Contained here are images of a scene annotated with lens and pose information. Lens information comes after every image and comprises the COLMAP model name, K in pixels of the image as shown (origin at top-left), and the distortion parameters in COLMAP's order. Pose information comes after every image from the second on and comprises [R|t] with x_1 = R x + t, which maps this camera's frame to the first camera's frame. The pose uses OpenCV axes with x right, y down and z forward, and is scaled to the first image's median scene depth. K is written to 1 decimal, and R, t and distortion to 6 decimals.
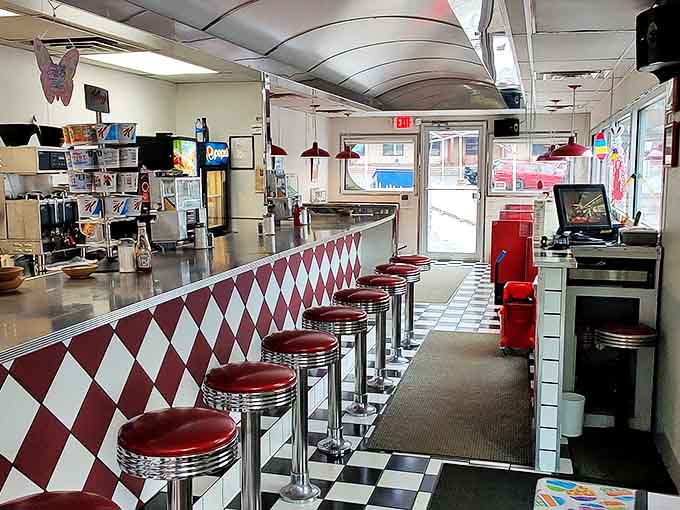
lens RADIAL K [[719.4, 0, 338.6], [0, 719.4, 254.0], [0, 0, 1]] dist [-0.000647, 0.000000]
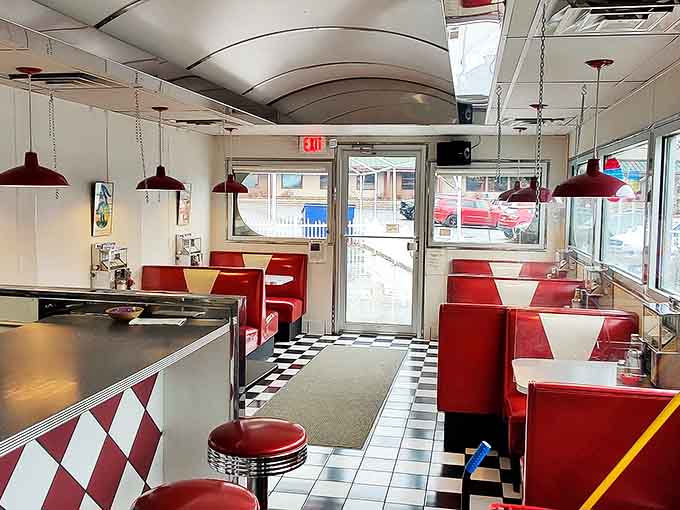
lens RADIAL K [[712.2, 0, 339.9], [0, 712.2, 255.2], [0, 0, 1]] dist [0.167830, 0.000000]
pose [[0.996111, 0.008356, 0.087709, 0.055719], [-0.004564, 0.999050, -0.043347, -0.040932], [-0.087988, 0.042778, 0.995203, 0.291177]]
